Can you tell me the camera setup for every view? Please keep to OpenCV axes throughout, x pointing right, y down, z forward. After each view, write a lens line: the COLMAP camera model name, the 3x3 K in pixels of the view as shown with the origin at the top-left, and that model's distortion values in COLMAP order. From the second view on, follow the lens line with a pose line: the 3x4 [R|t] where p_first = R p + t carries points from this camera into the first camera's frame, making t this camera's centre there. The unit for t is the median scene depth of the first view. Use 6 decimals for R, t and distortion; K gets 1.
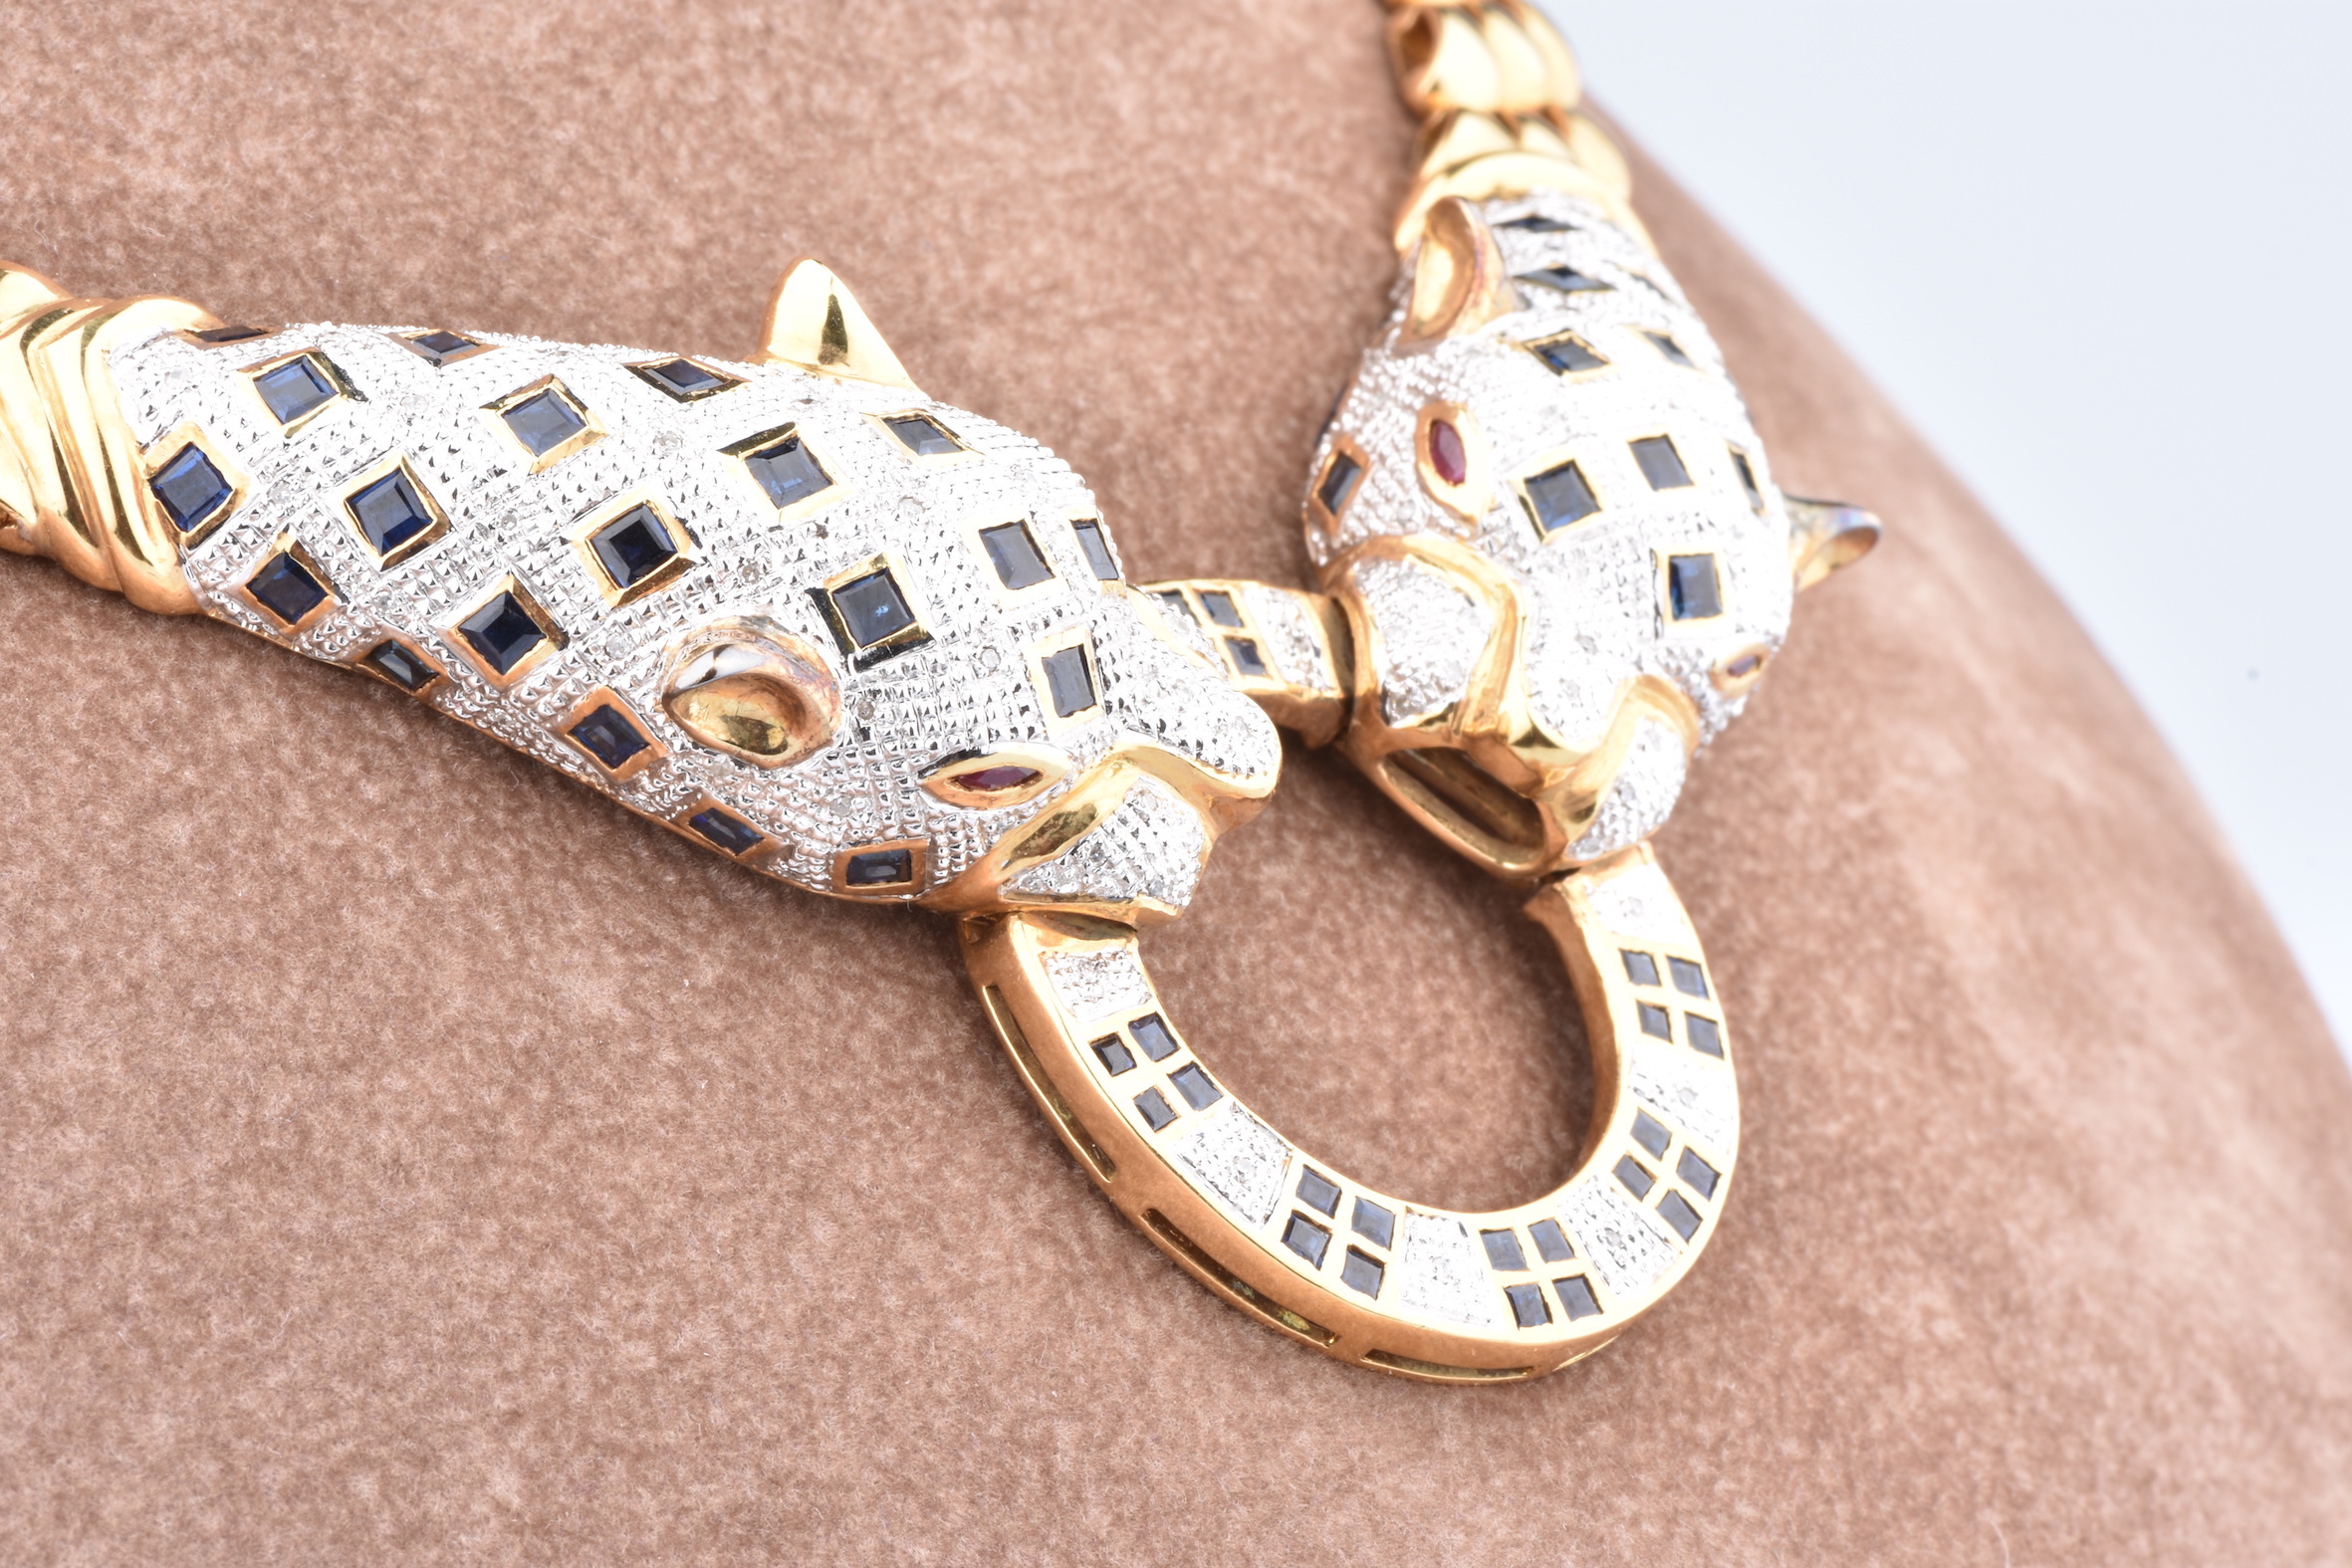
lens RADIAL K [[13859.4, 0, 1176.0], [0, 13859.4, 784.0], [0, 0, 1]] dist [-0.145251, -3.137874]
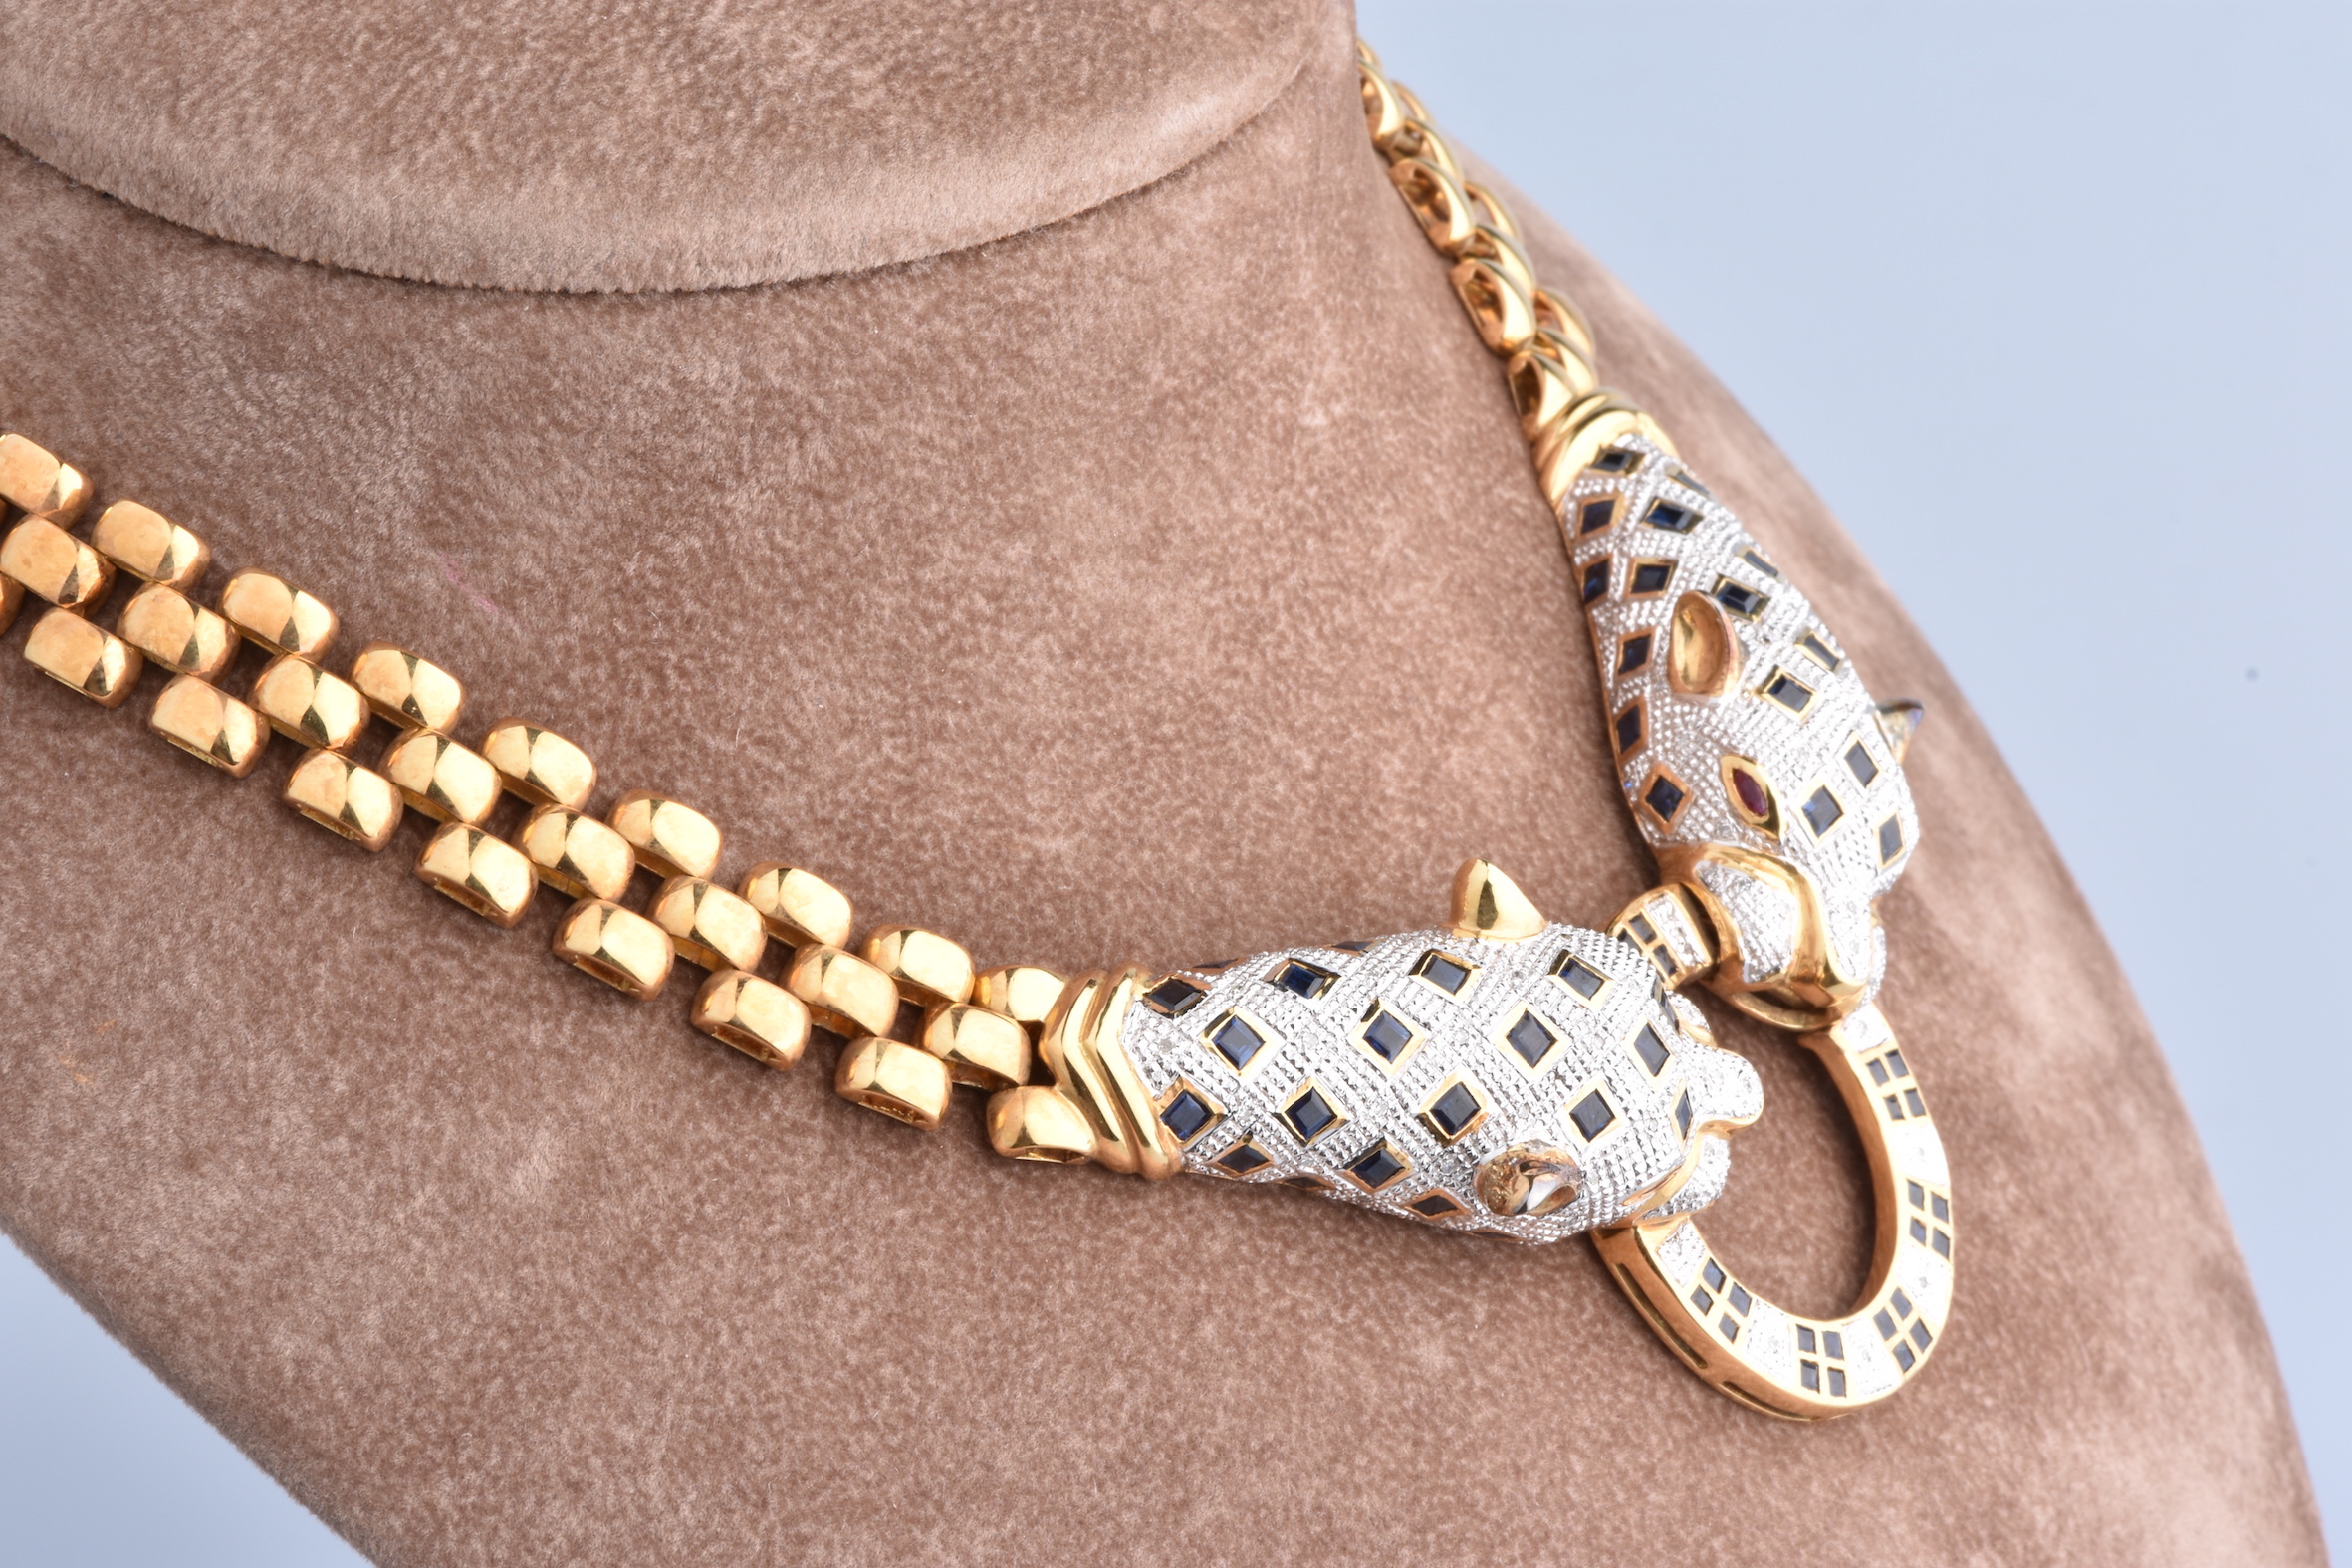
lens RADIAL K [[13859.4, 0, 1176.0], [0, 13859.4, 784.0], [0, 0, 1]] dist [-0.145251, -3.137874]
pose [[0.933752, -0.180318, 0.309181, -0.544368], [0.041784, 0.912835, 0.406185, -0.686890], [-0.355473, -0.366357, 0.859896, -0.355022]]
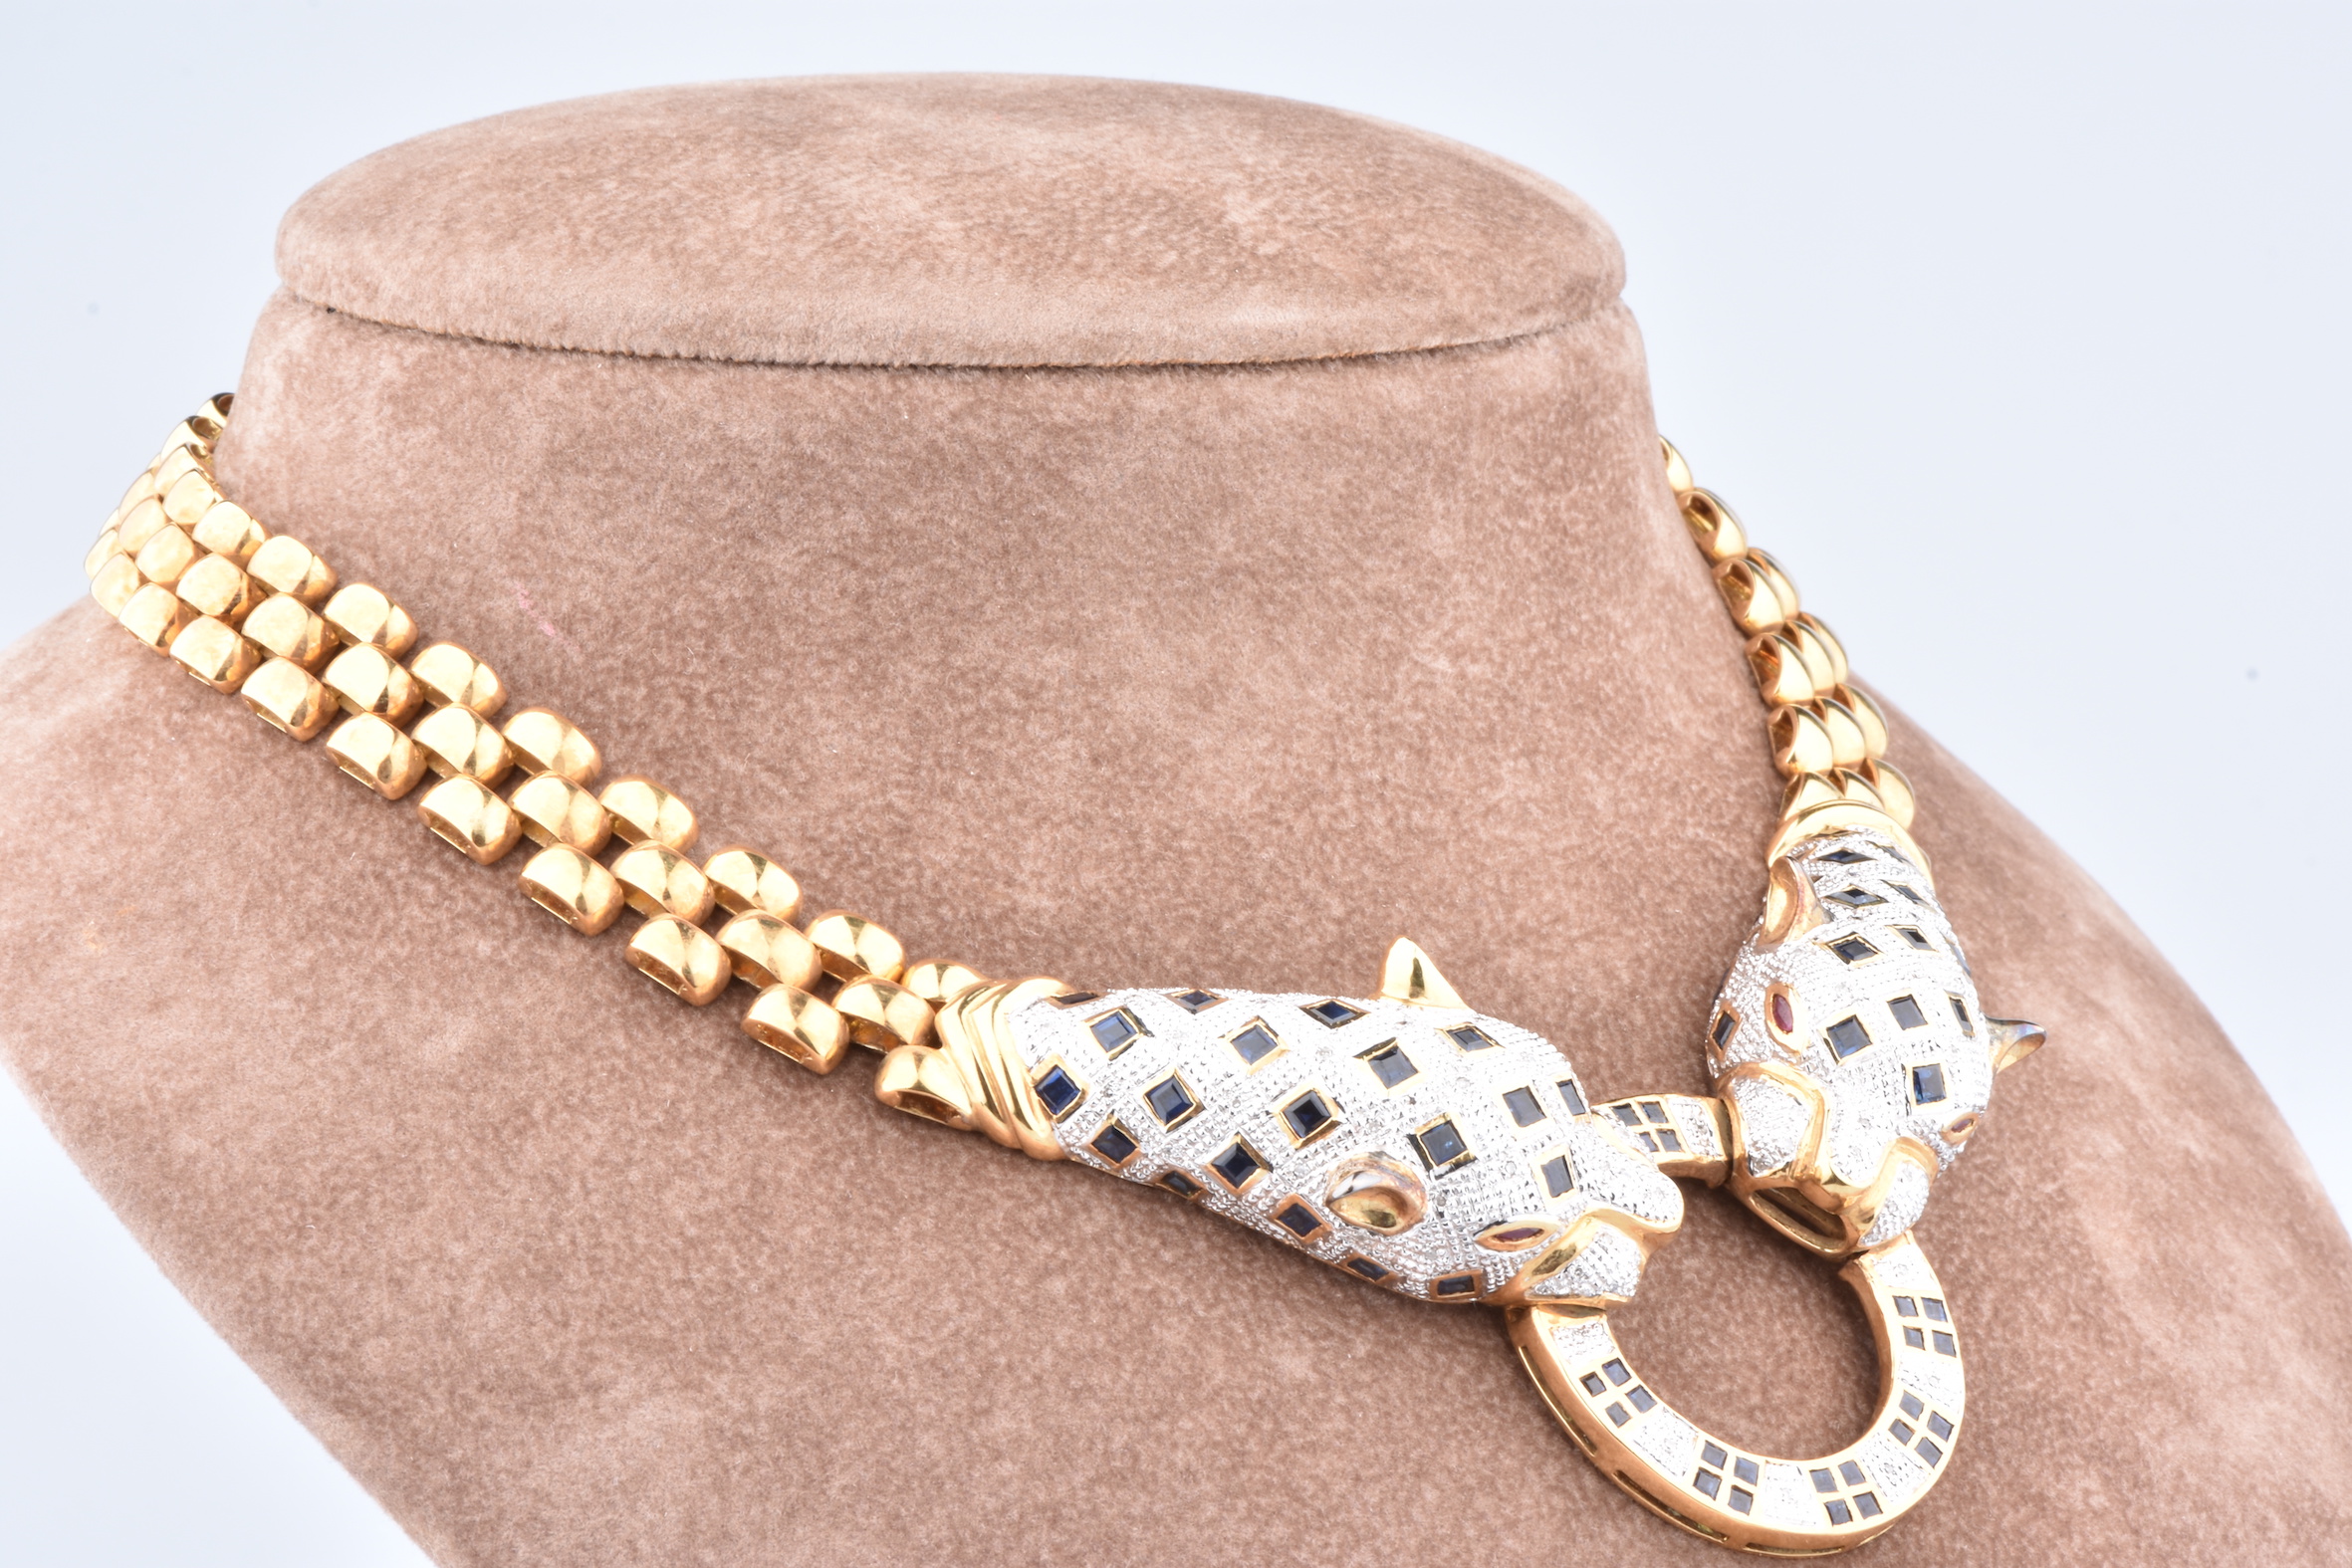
lens RADIAL K [[12915.9, 0, 1176.0], [0, 12915.9, 784.0], [0, 0, 1]] dist [-0.207051, 1.547003]
pose [[0.995781, -0.044816, -0.080072, 0.075920], [0.046808, 0.998635, 0.023175, -0.095251], [0.078924, -0.026825, 0.996520, -0.627622]]
